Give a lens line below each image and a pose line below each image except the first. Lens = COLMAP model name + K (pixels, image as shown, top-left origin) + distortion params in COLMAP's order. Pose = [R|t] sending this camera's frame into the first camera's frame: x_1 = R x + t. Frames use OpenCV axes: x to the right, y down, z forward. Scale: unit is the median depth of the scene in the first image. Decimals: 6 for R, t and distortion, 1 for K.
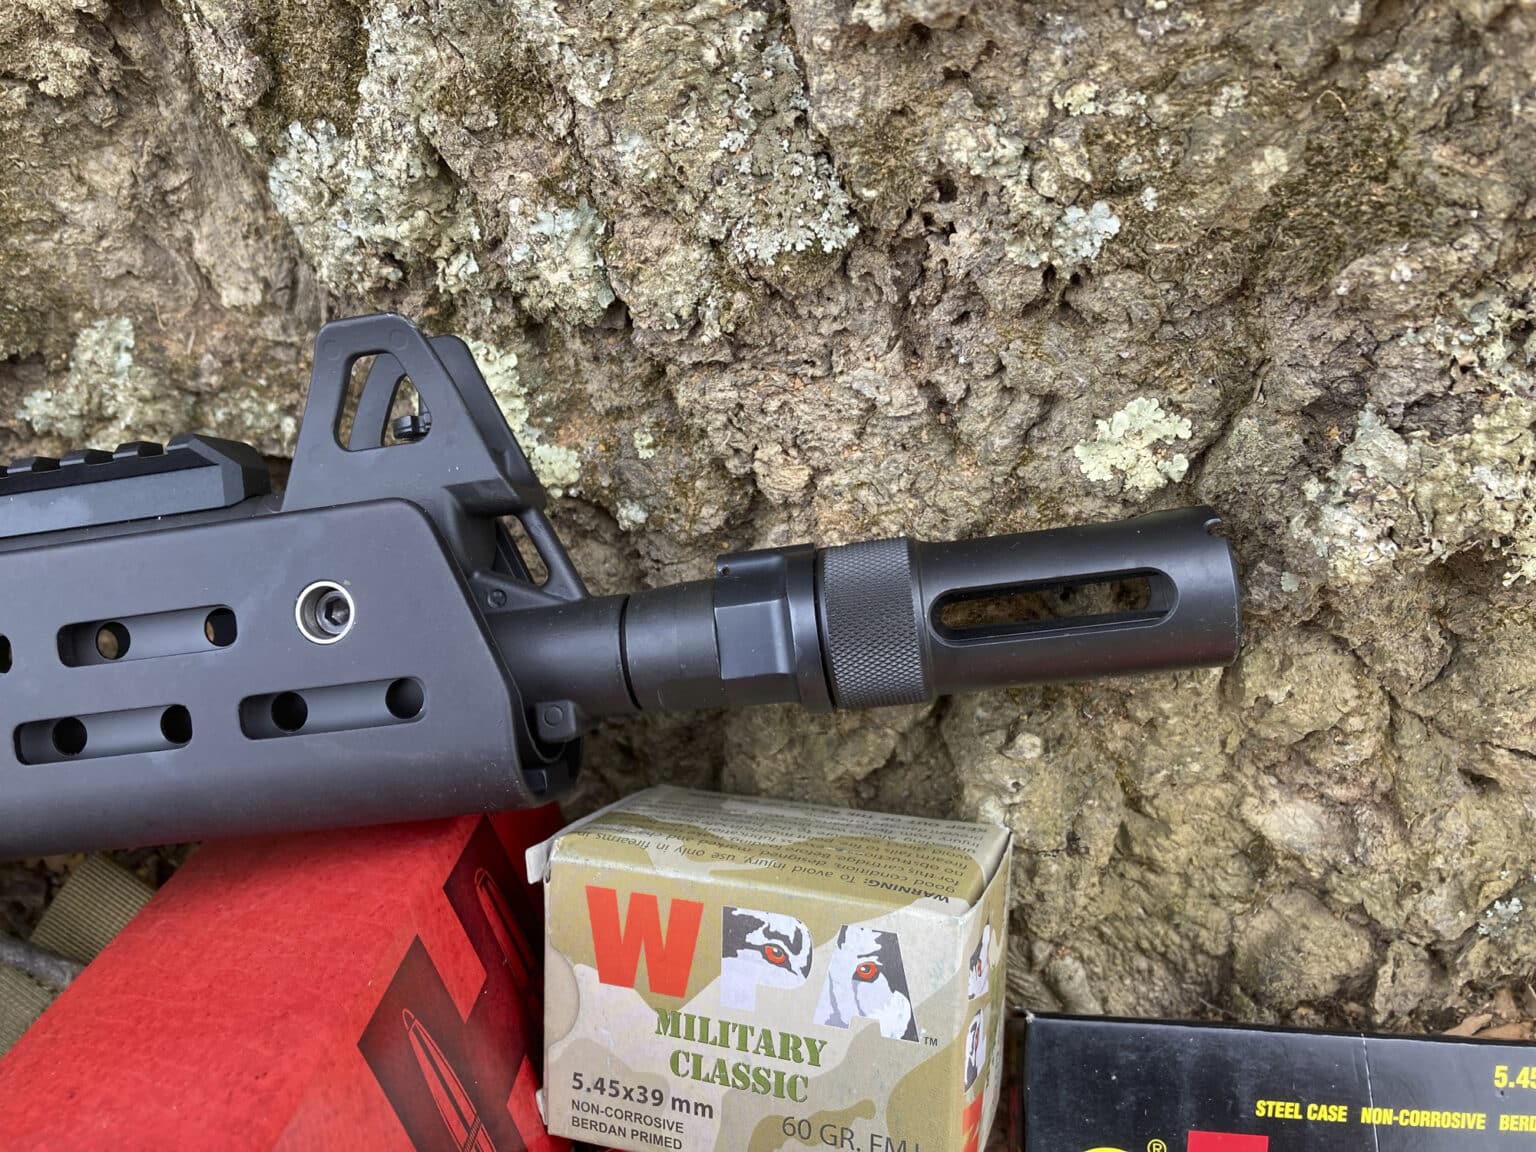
lens RADIAL K [[1209.6, 0, 774.8], [0, 1209.6, 591.2], [0, 0, 1]] dist [-0.010260, 0.047679]
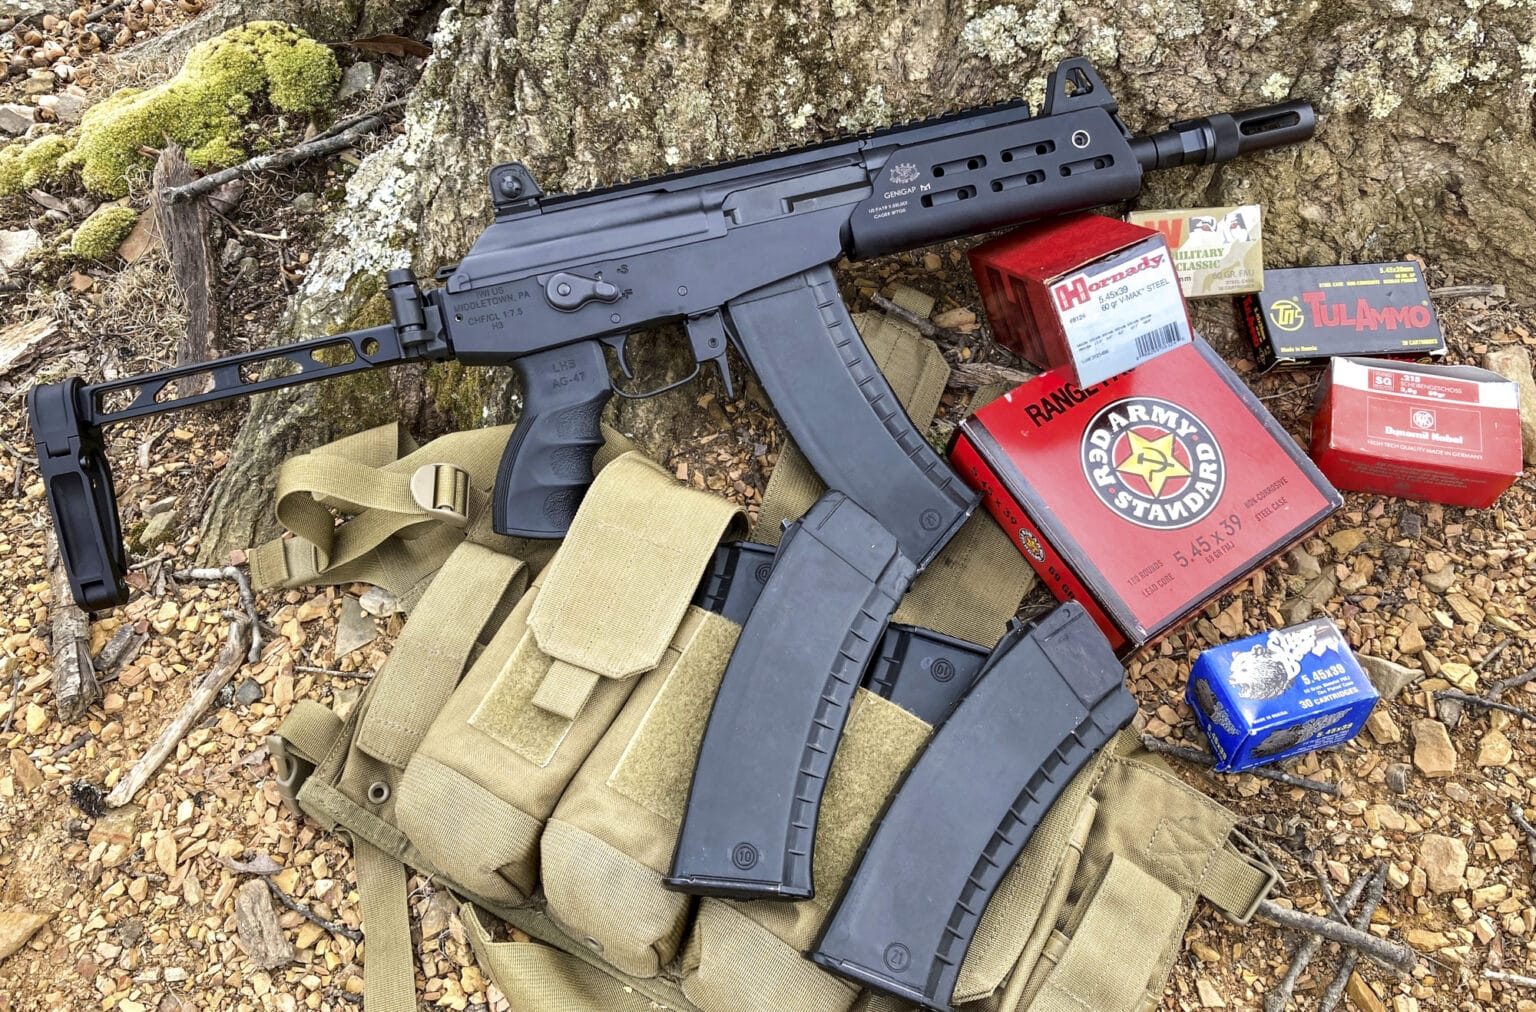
lens RADIAL K [[1273.0, 0, 761.4], [0, 1273.0, 491.4], [0, 0, 1]] dist [-0.009045, 0.020776]
pose [[0.972286, -0.102885, 0.209941, -2.111024], [0.110255, 0.993621, -0.023677, 1.000246], [-0.206166, 0.046168, 0.977427, -2.333930]]
